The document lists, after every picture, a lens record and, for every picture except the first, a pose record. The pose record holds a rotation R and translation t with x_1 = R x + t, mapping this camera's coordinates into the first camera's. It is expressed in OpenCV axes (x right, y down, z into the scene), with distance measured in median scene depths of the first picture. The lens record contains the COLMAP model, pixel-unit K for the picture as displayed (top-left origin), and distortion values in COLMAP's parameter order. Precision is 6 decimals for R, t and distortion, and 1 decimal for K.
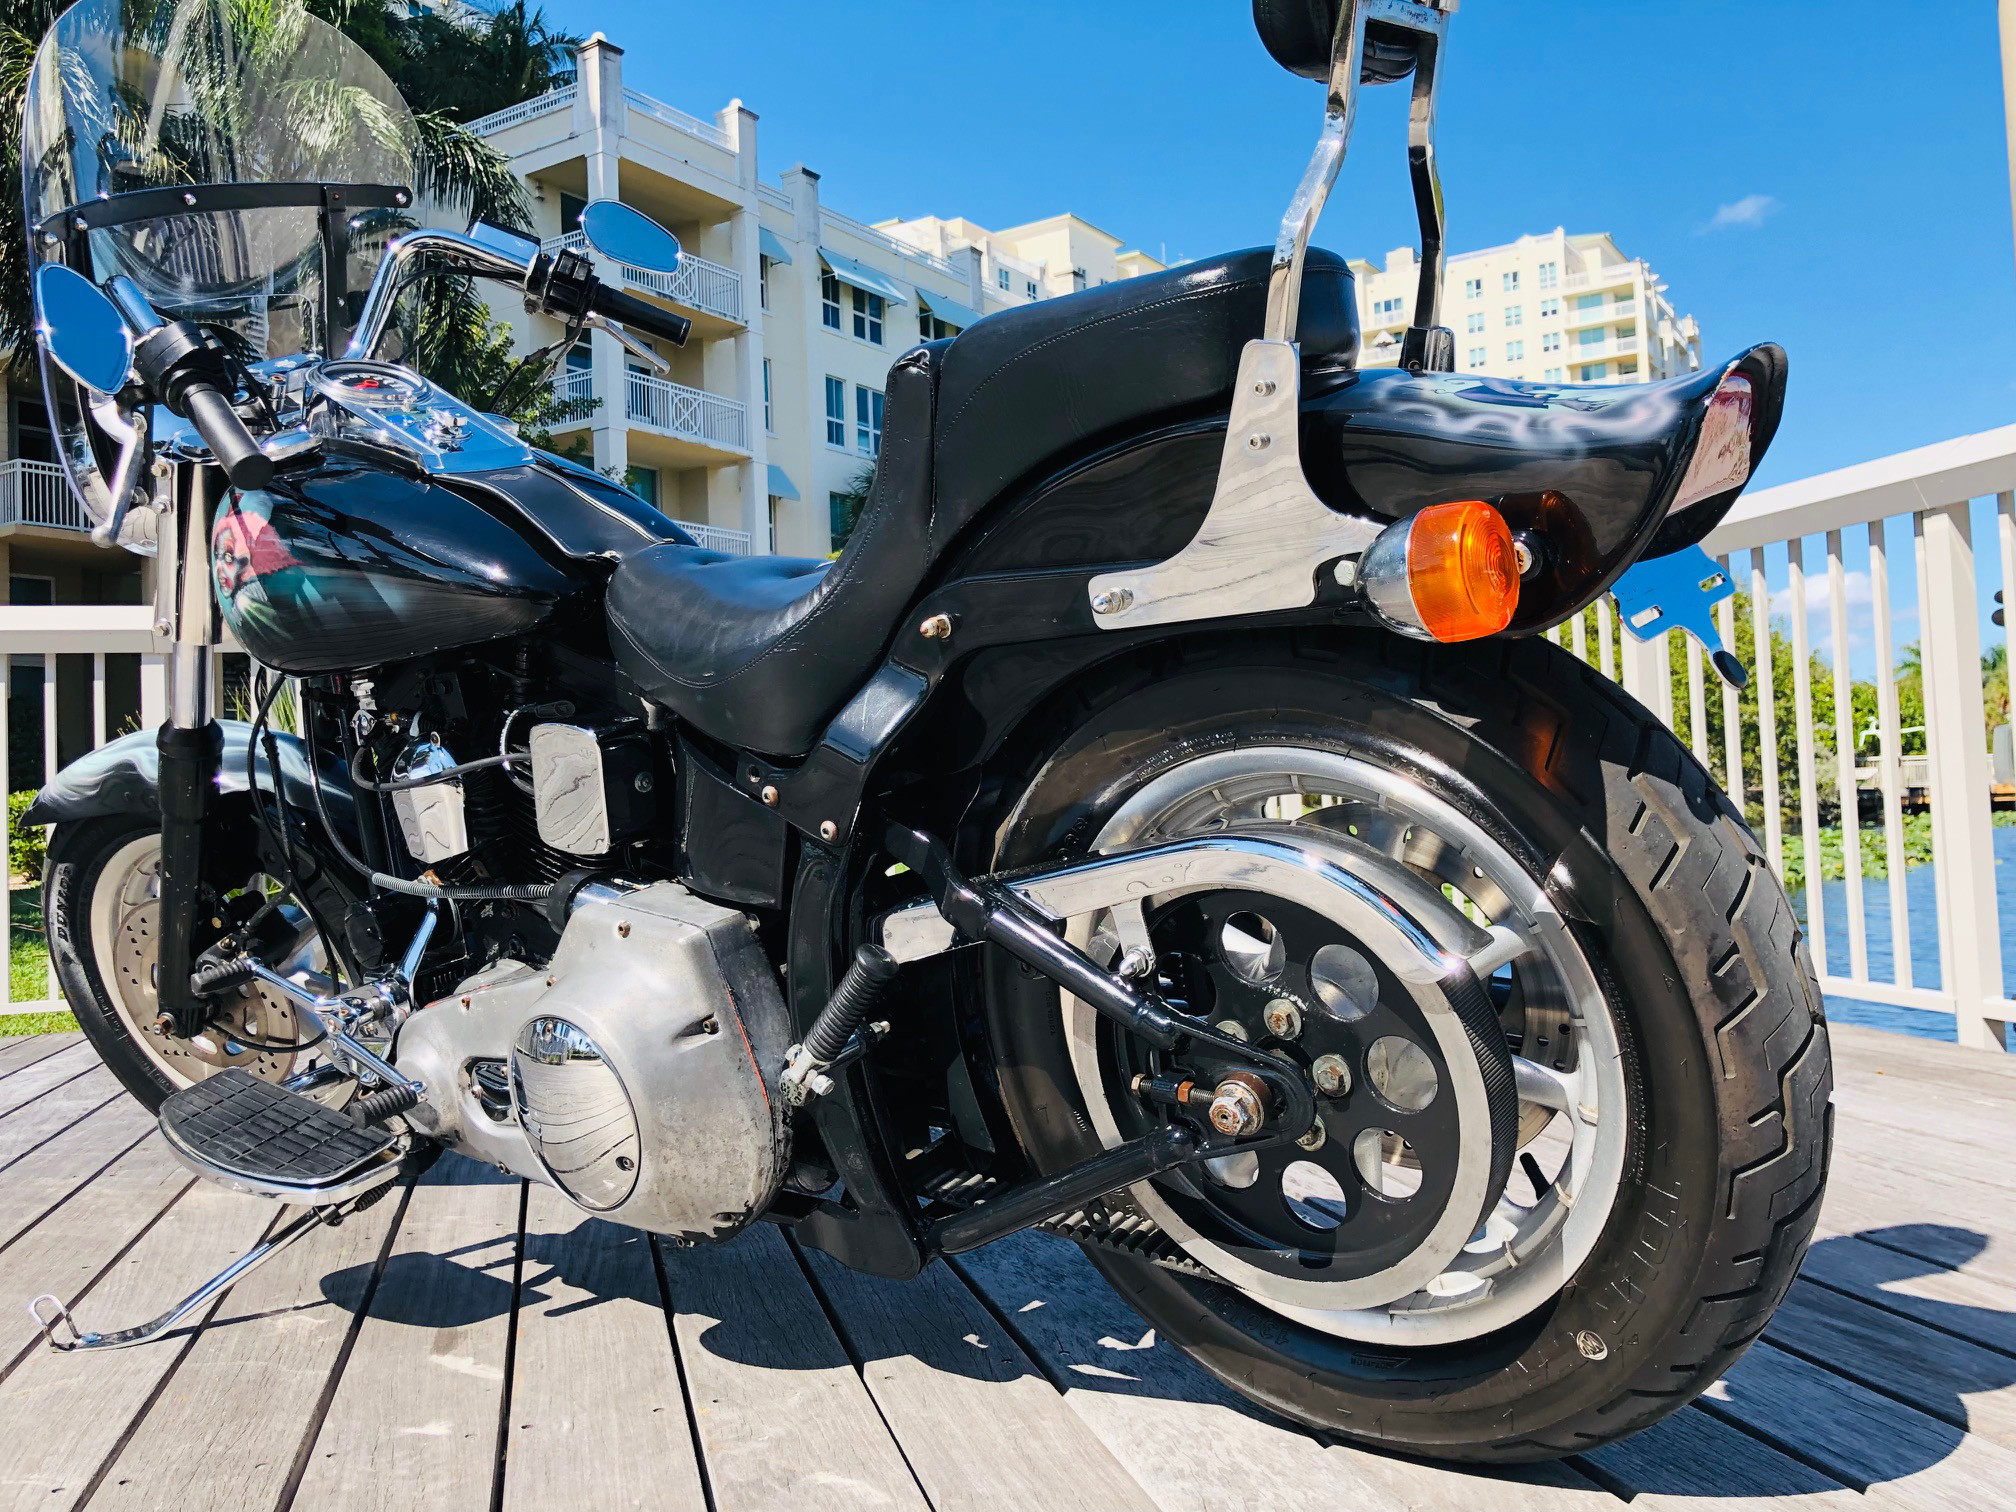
lens RADIAL K [[1675.1, 0, 1011.1], [0, 1675.1, 727.8], [0, 0, 1]] dist [0.046823, -0.106655]
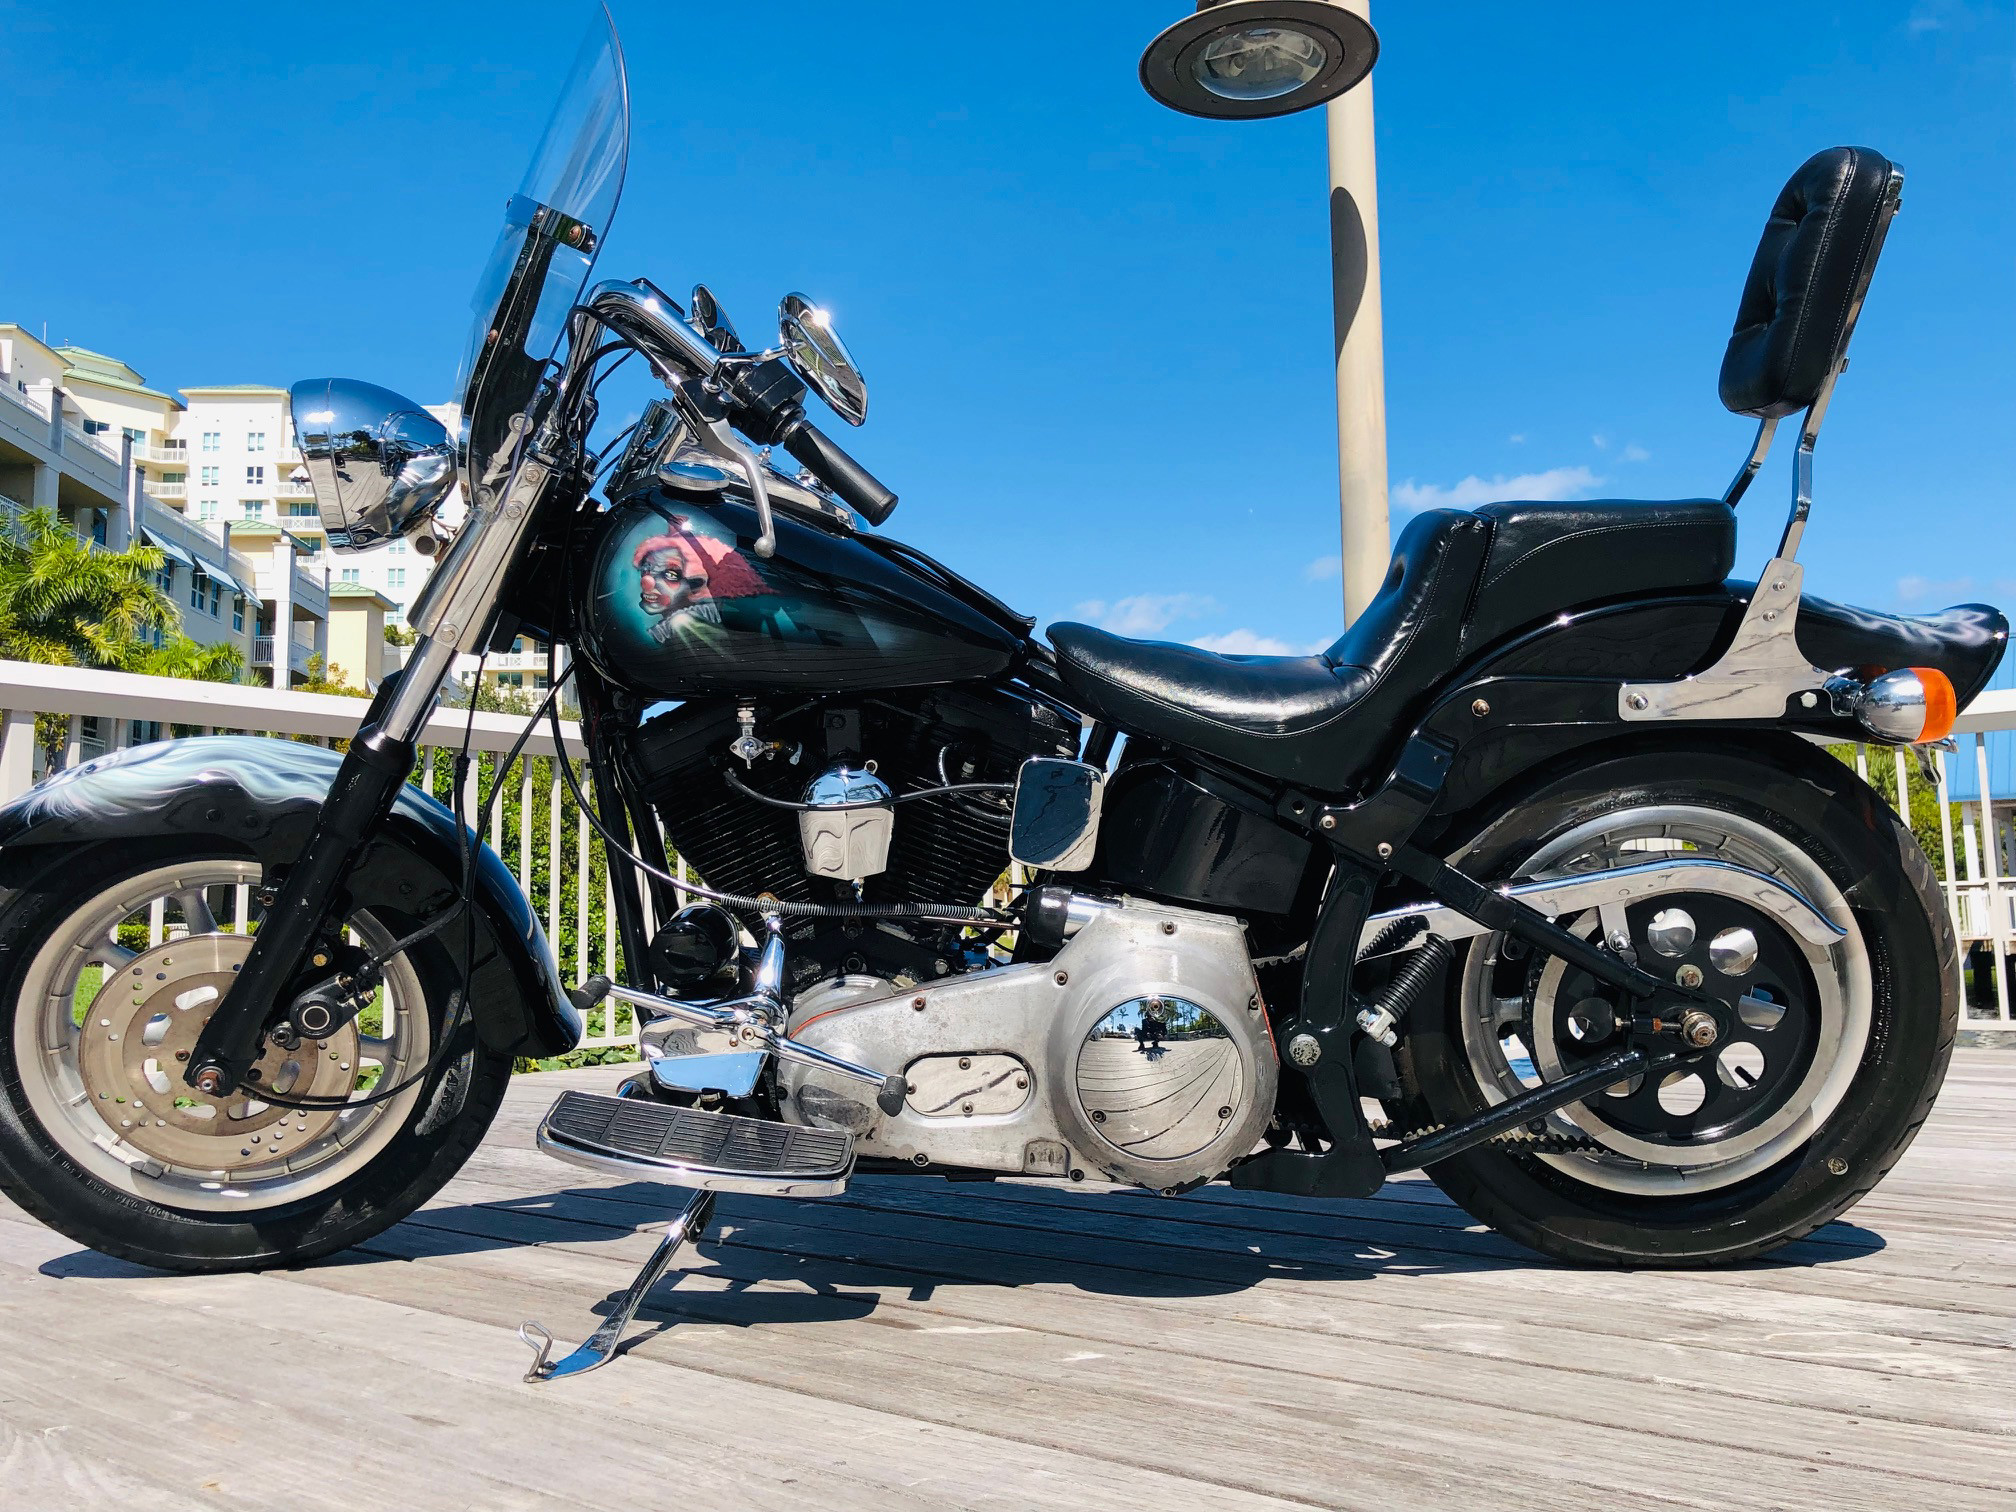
lens RADIAL K [[1675.1, 0, 1011.1], [0, 1675.1, 727.8], [0, 0, 1]] dist [0.046823, -0.106655]
pose [[0.803266, 0.093361, 0.588258, -0.906825], [-0.038188, 0.993680, -0.105558, 0.092300], [-0.594395, 0.062327, 0.801754, 0.065393]]
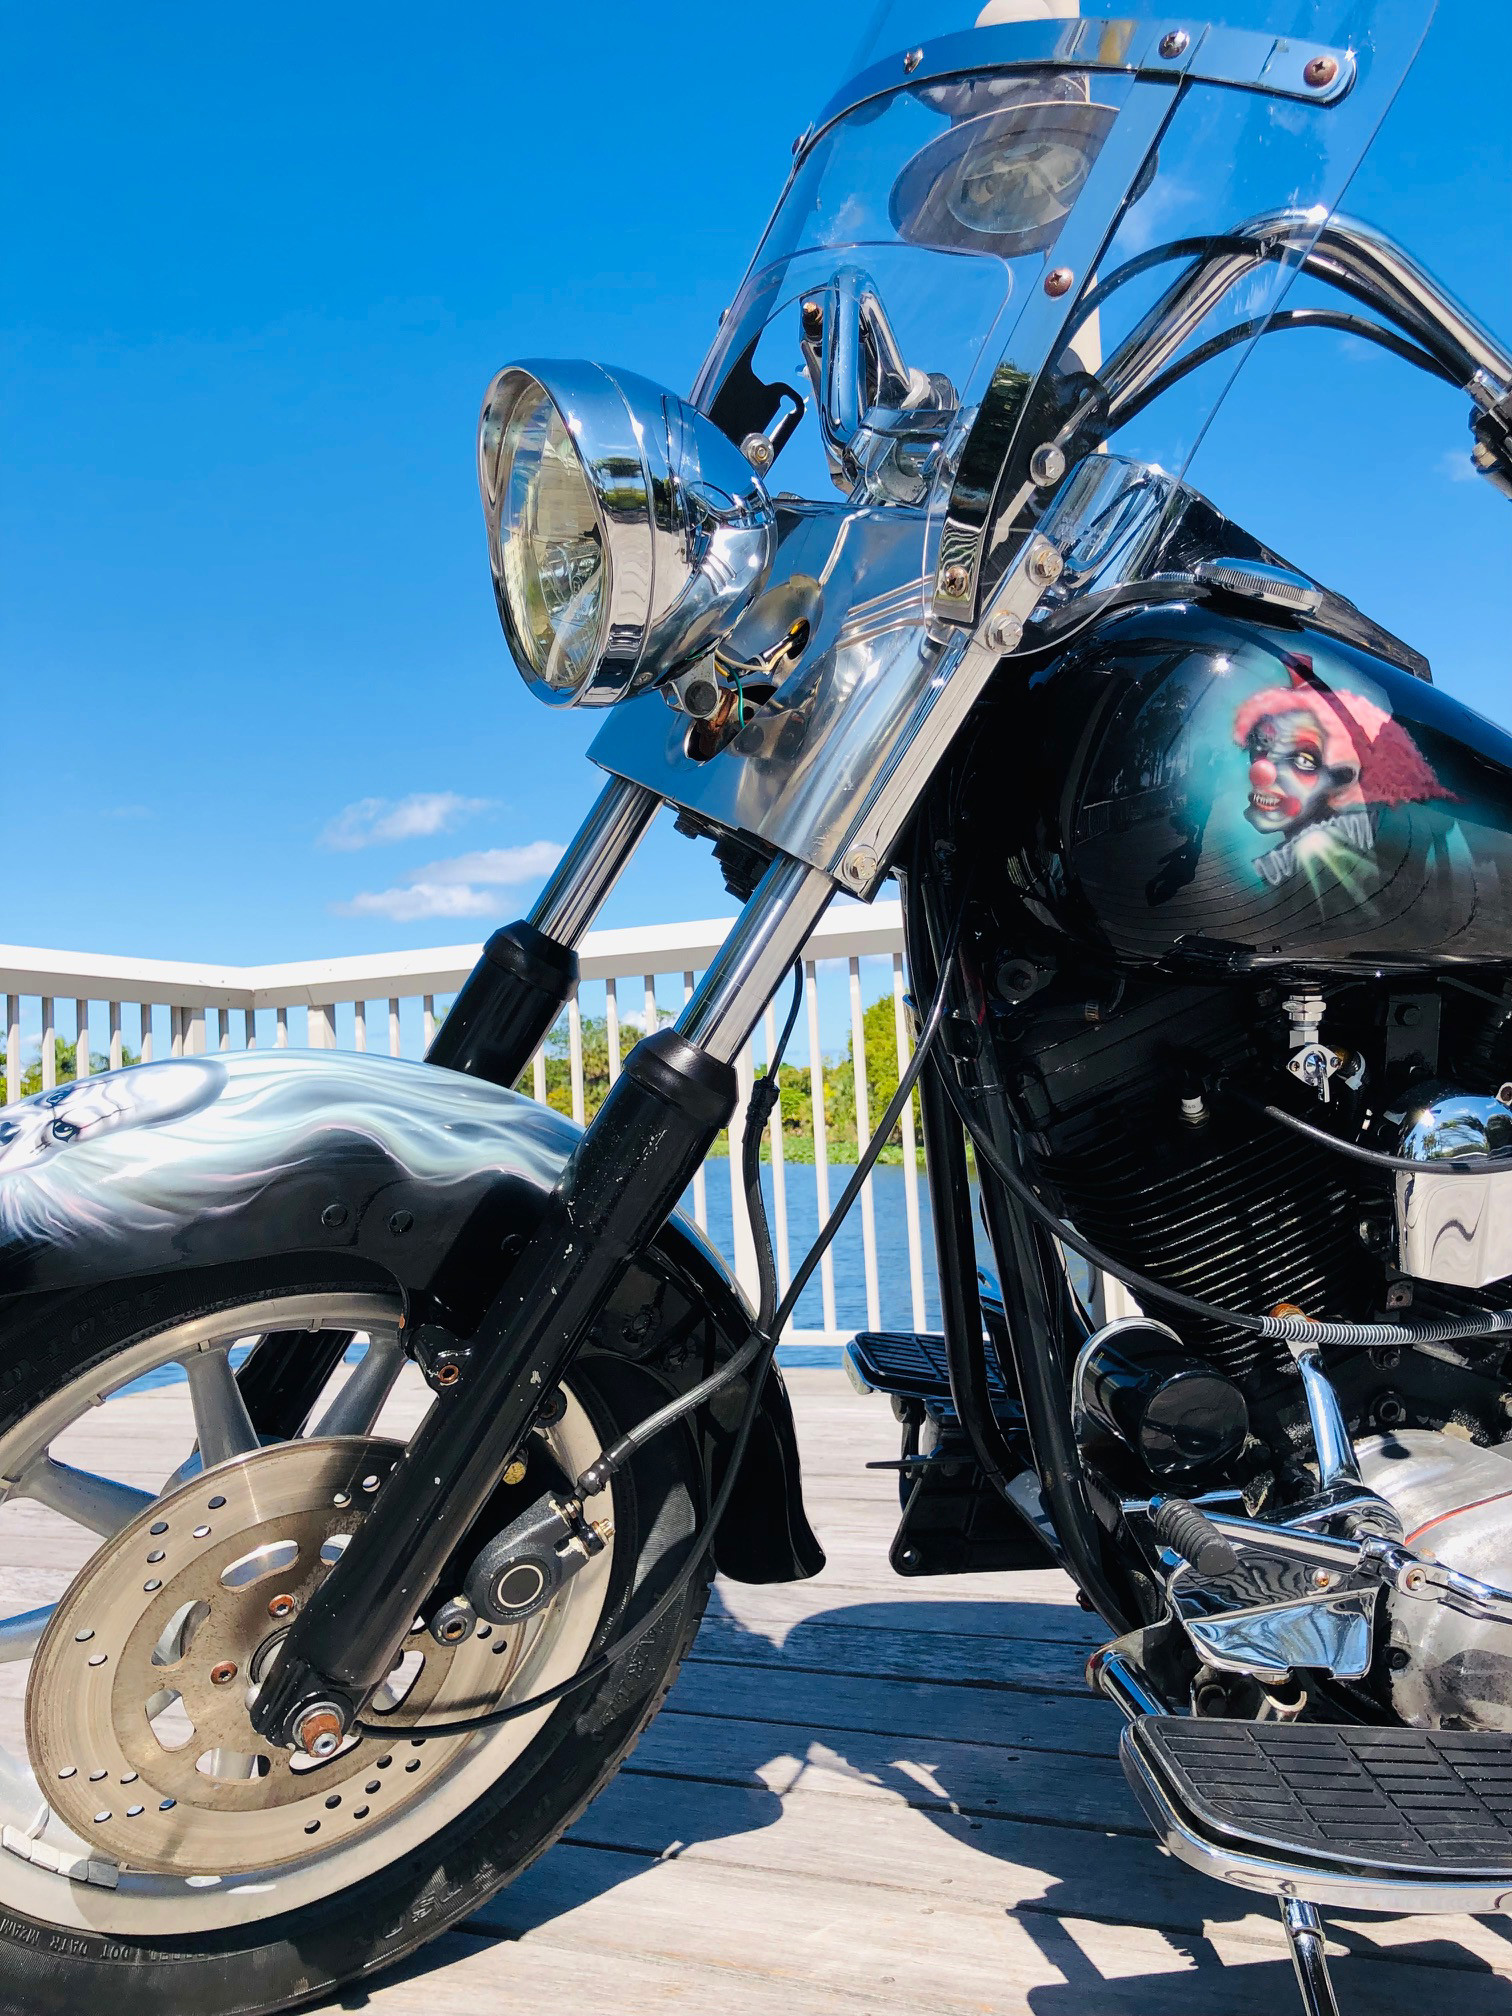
lens RADIAL K [[1671.1, 0, 749.5], [0, 1671.1, 987.6], [0, 0, 1]] dist [0.013237, -0.004602]
pose [[0.627994, 0.070494, 0.775019, -1.024048], [-0.008898, 0.996474, -0.083427, 0.021916], [-0.778168, 0.045495, 0.626407, 0.812991]]
